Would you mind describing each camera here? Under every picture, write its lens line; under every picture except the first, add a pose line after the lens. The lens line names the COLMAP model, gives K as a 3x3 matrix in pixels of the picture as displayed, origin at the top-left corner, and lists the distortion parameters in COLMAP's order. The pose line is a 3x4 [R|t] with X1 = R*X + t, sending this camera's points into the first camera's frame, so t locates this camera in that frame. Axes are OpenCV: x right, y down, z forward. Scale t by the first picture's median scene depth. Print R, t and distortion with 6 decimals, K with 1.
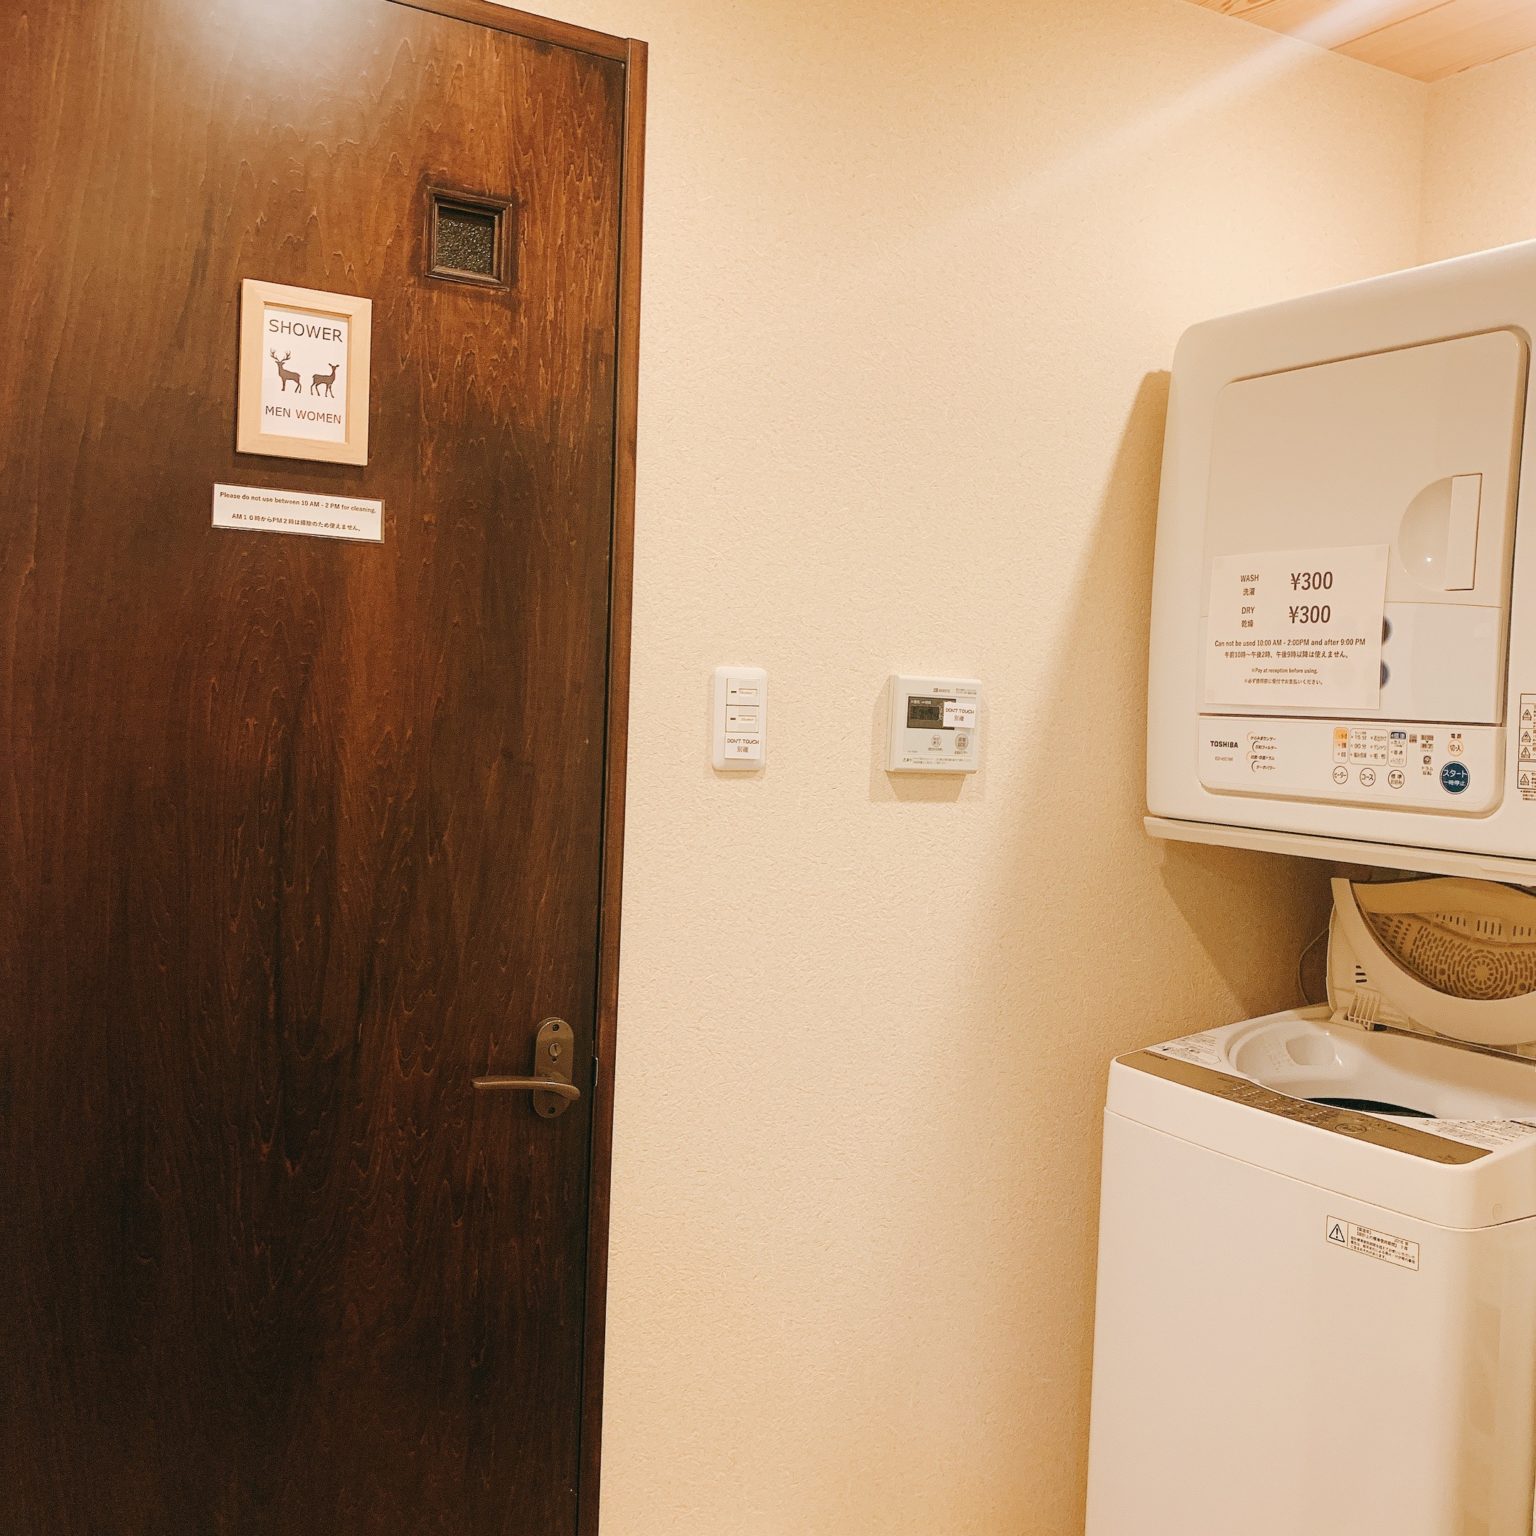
lens RADIAL K [[1549.2, 0, 772.1], [0, 1549.2, 754.7], [0, 0, 1]] dist [0.162481, -0.457511]
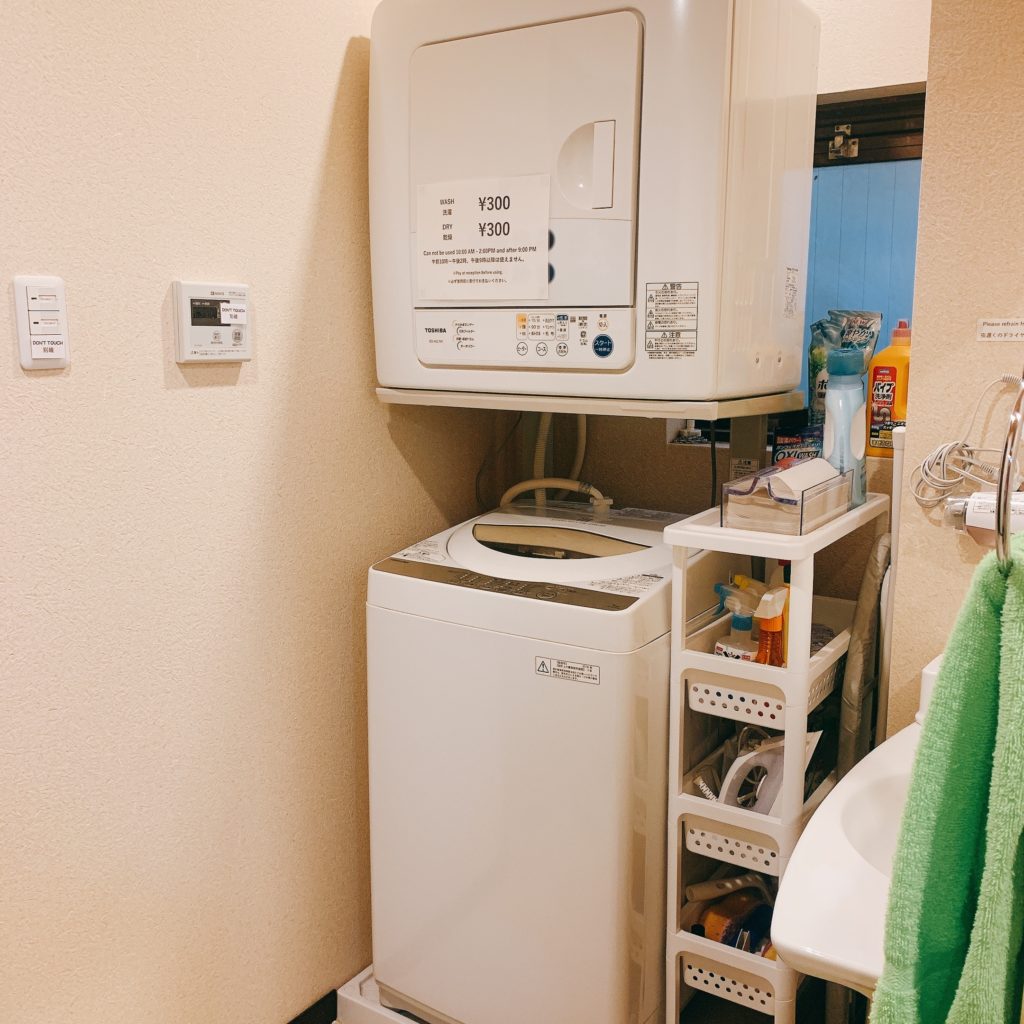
lens RADIAL K [[1032.8, 0, 514.7], [0, 1032.8, 503.1], [0, 0, 1]] dist [0.162481, -0.457511]
pose [[0.903746, -0.110342, 0.413604, -0.038950], [0.048460, 0.986368, 0.157259, 0.003128], [-0.425318, -0.122079, 0.896773, 0.154648]]
